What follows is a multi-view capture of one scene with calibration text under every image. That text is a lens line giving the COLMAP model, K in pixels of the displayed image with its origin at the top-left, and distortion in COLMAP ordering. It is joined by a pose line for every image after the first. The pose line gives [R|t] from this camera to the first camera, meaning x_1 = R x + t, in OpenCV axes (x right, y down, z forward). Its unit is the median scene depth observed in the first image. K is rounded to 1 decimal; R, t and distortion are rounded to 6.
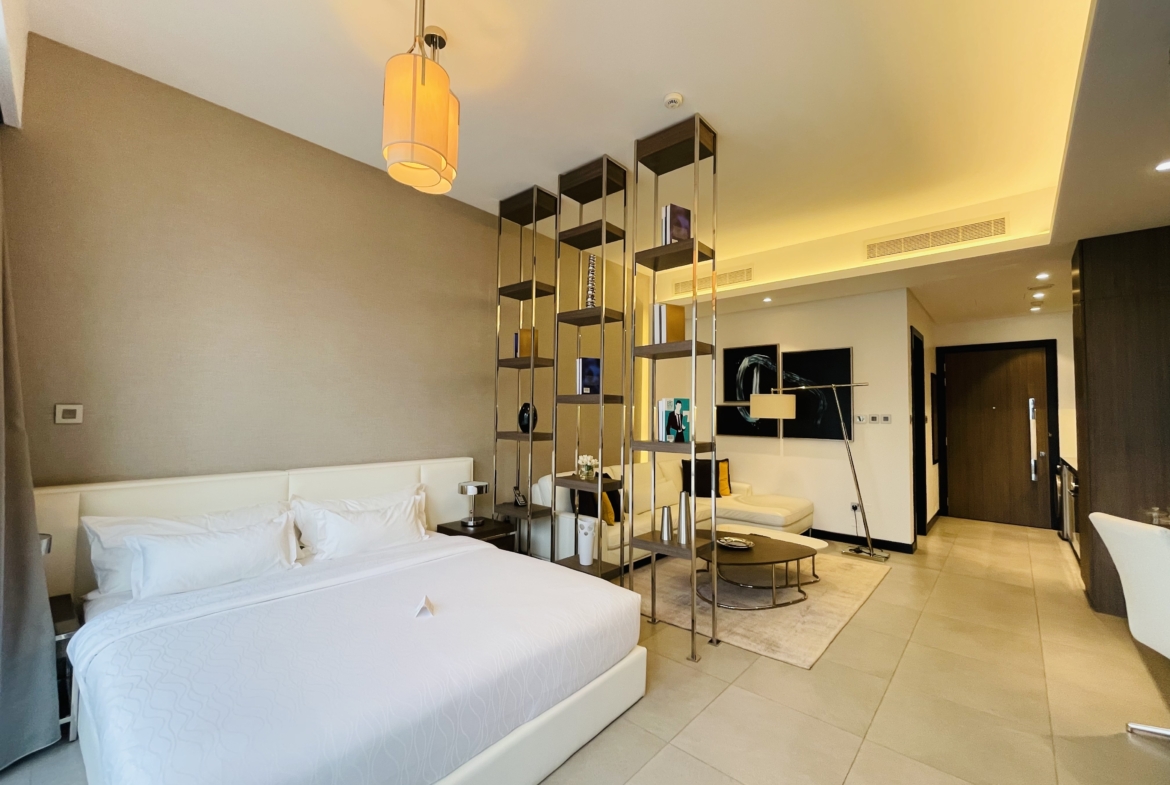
lens RADIAL K [[472.0, 0, 584.2], [0, 472.0, 394.3], [0, 0, 1]] dist [-0.002258, 0.001695]
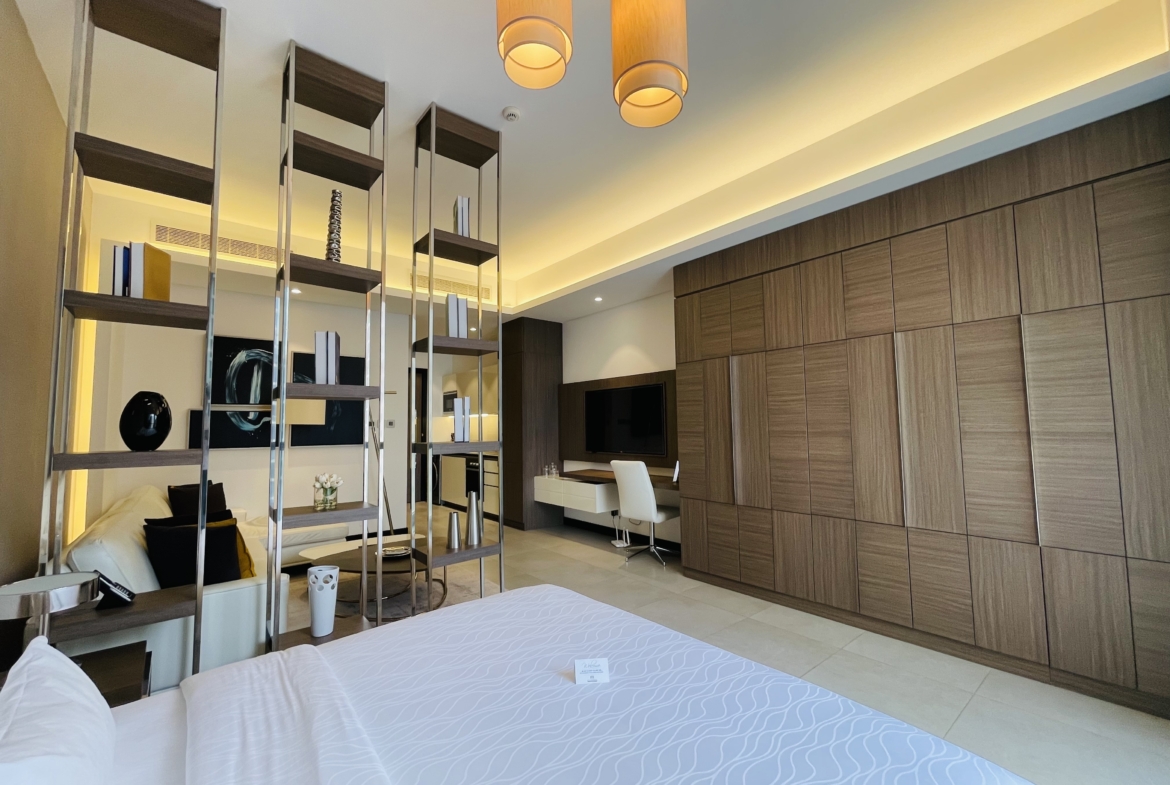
lens RADIAL K [[472.0, 0, 576.6], [0, 472.0, 395.0], [0, 0, 1]] dist [-0.002258, 0.001695]
pose [[0.162511, 0.051378, 0.985368, -0.388967], [-0.024593, 0.998544, -0.048009, 0.024156], [-0.986400, -0.016431, 0.163538, 0.330624]]
